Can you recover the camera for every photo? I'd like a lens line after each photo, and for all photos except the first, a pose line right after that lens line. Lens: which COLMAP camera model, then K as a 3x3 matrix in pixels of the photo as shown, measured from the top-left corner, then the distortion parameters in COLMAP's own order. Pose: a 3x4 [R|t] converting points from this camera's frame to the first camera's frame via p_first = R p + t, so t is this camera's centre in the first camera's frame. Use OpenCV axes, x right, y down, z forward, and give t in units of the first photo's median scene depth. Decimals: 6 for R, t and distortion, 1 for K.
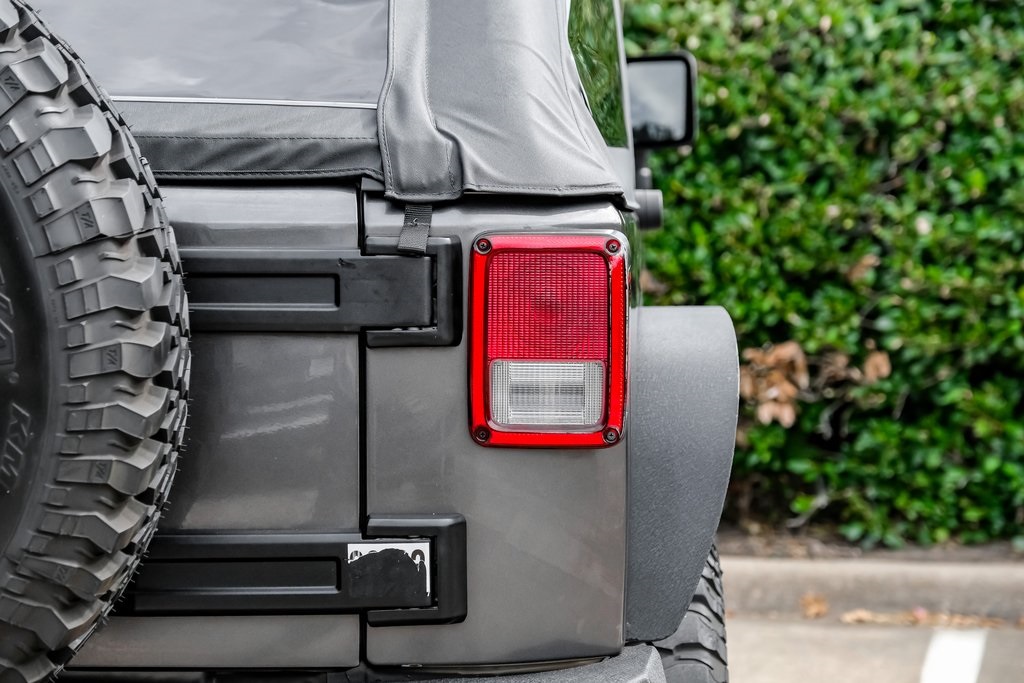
lens RADIAL K [[2338.4, 0, 506.3], [0, 2338.4, 346.8], [0, 0, 1]] dist [0.167787, 0.000000]
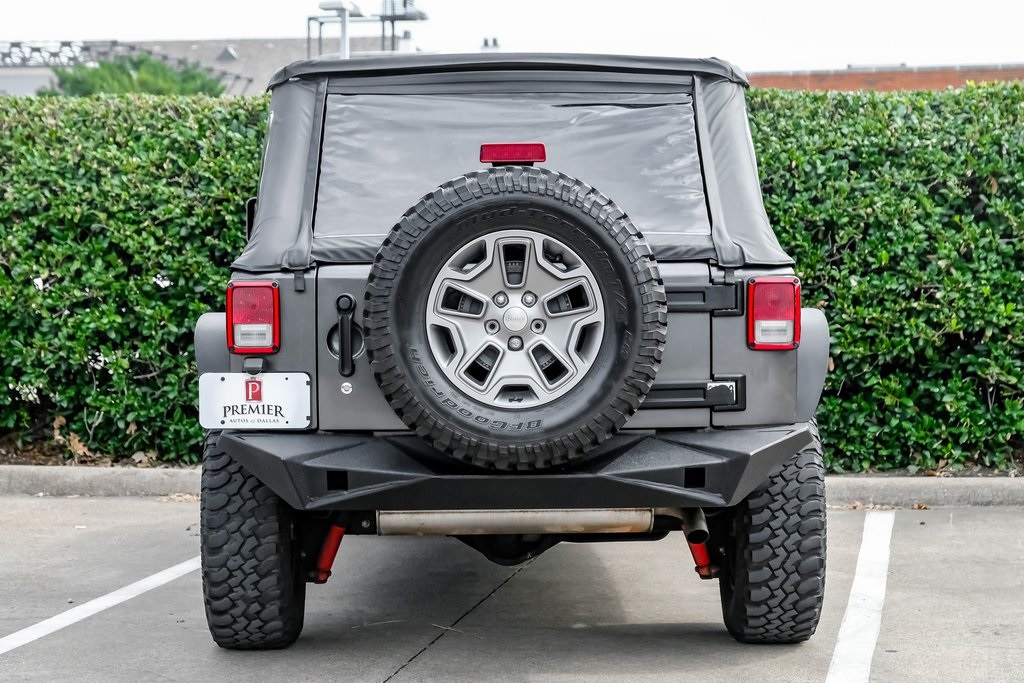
lens RADIAL K [[2028.8, 0, 515.5], [0, 2028.8, 354.8], [0, 0, 1]] dist [0.066689, 0.000000]
pose [[0.999330, -0.011472, 0.034741, -0.121087], [0.012242, 0.999682, -0.022026, 0.030976], [-0.034478, 0.022437, 0.999154, -0.470993]]
